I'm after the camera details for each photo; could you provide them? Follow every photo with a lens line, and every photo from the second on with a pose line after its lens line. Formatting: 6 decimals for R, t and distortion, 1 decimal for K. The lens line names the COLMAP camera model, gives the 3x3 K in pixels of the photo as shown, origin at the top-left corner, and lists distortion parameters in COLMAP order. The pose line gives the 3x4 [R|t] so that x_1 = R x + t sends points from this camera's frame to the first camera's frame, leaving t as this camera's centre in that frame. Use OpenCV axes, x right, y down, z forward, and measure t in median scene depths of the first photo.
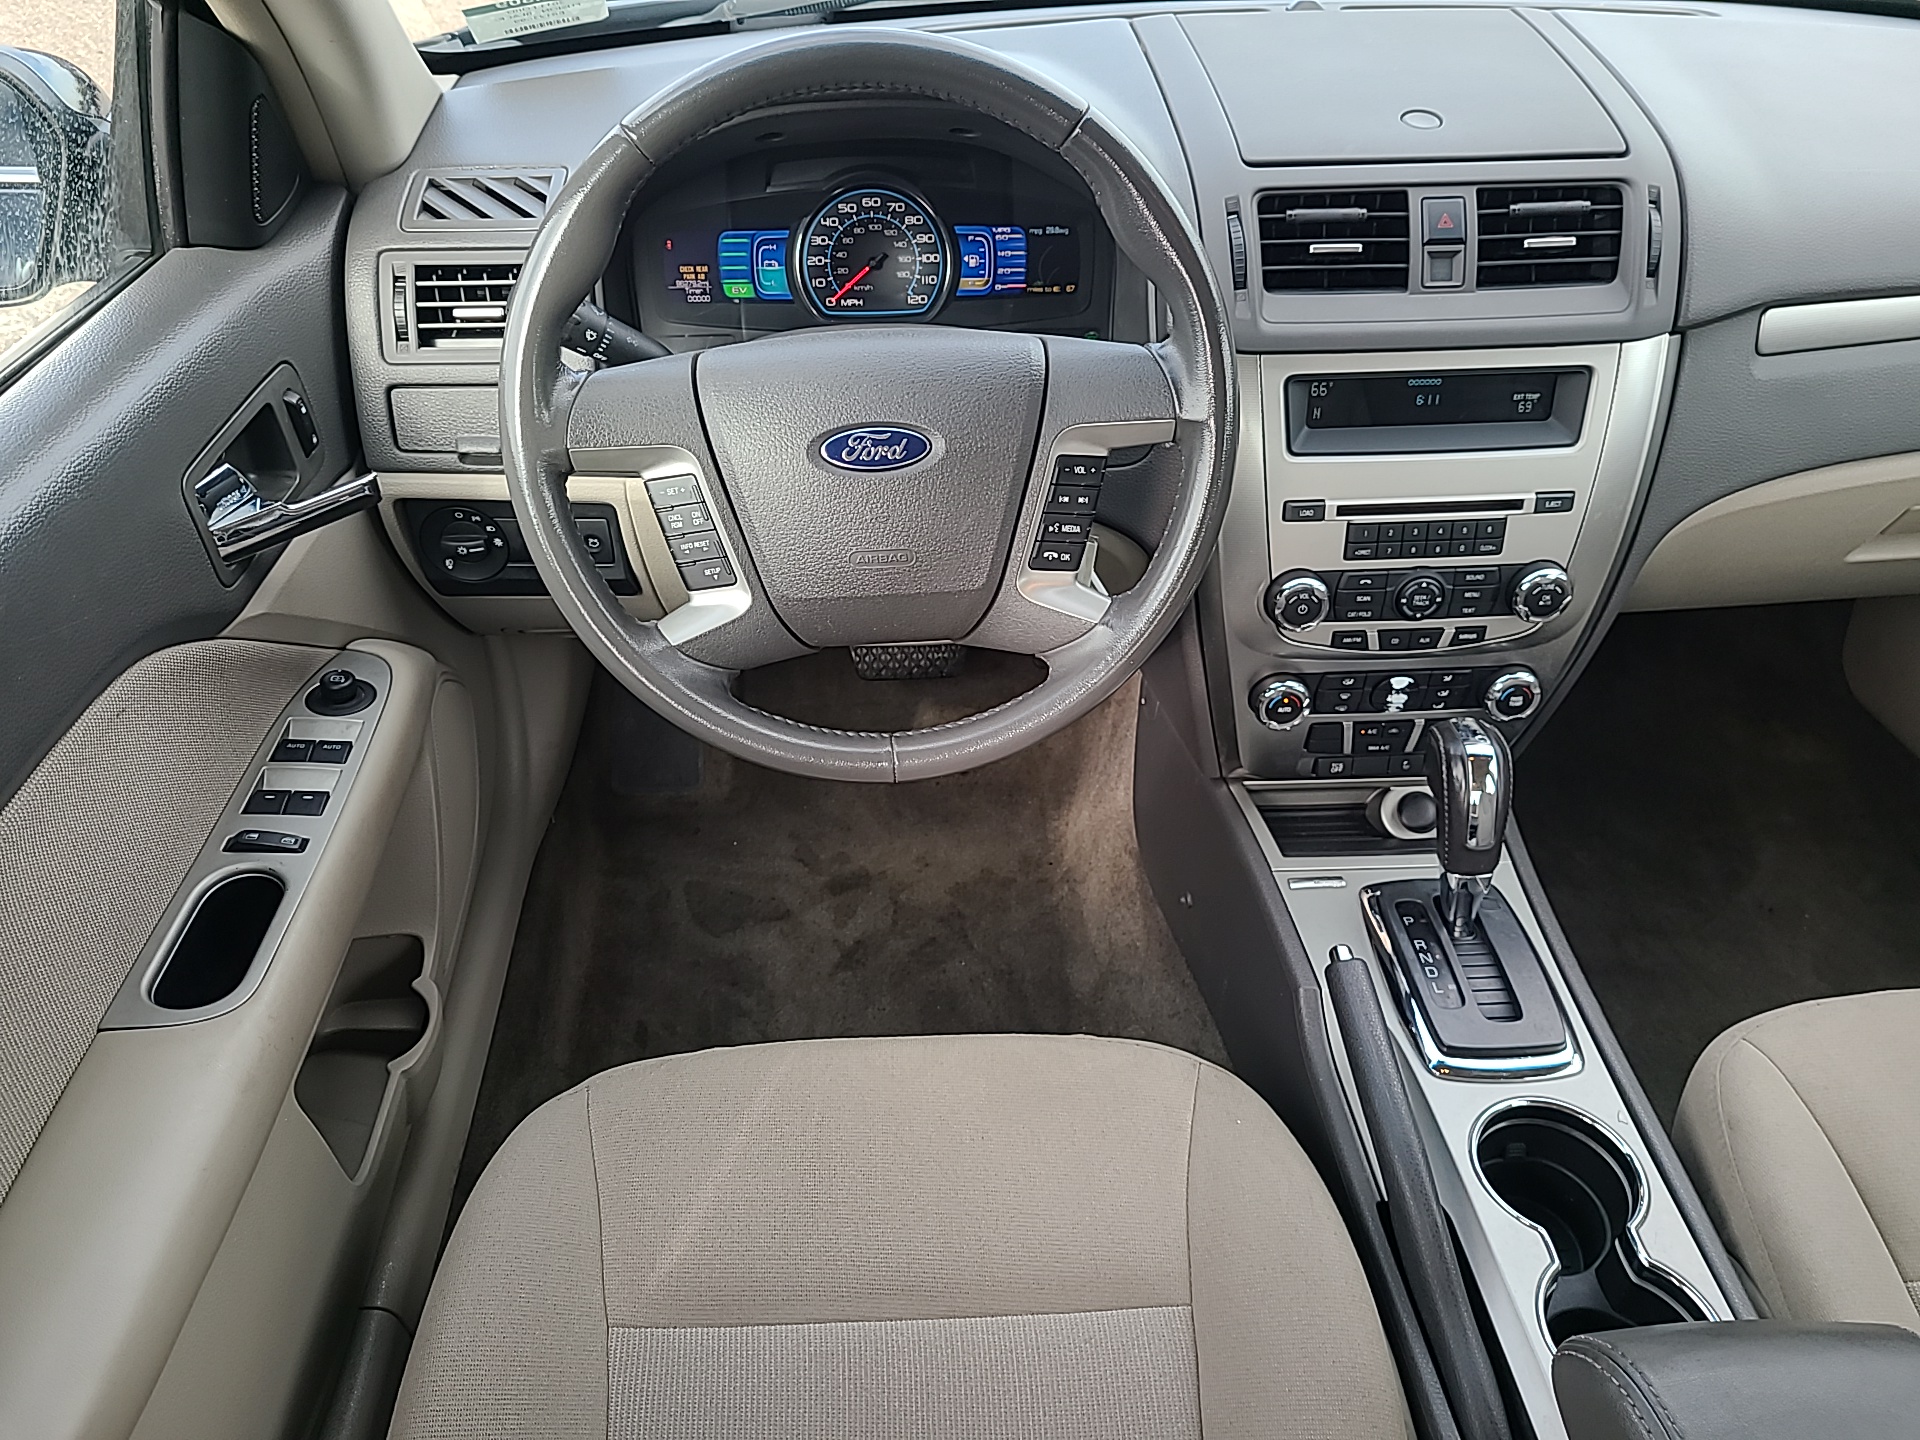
lens RADIAL K [[1453.3, 0, 949.5], [0, 1453.3, 729.7], [0, 0, 1]] dist [0.027552, -0.002151]
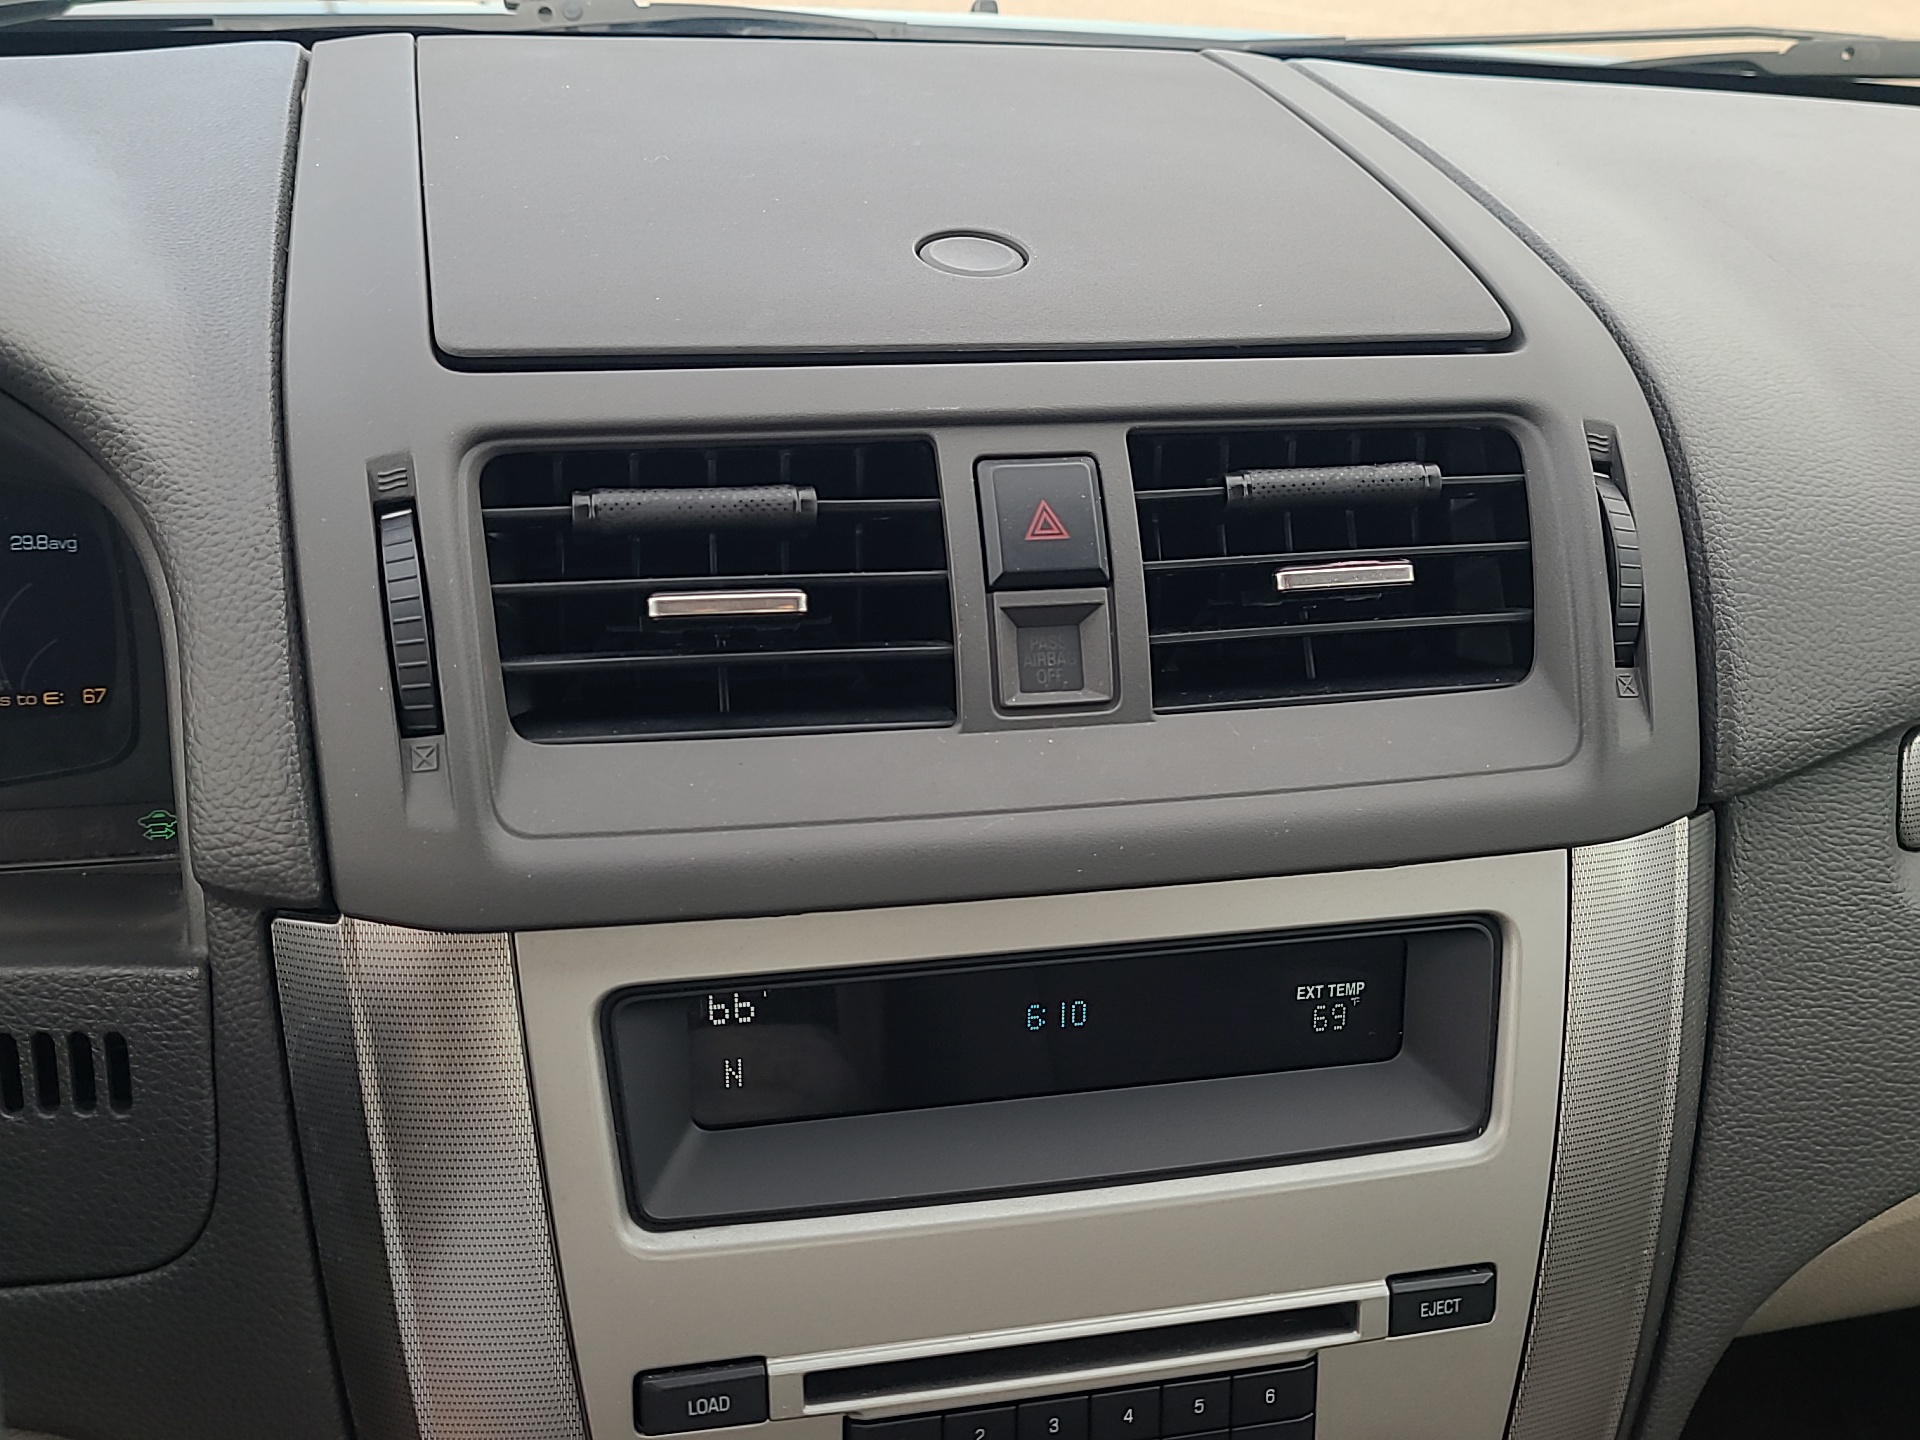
lens RADIAL K [[1925.9, 0, 922.1], [0, 1925.9, 722.4], [0, 0, 1]] dist [0.039910, -0.008408]
pose [[0.986126, -0.030737, 0.163129, 0.223564], [0.064094, 0.977003, -0.203365, -0.201747], [-0.153127, 0.210999, 0.965418, 0.551503]]
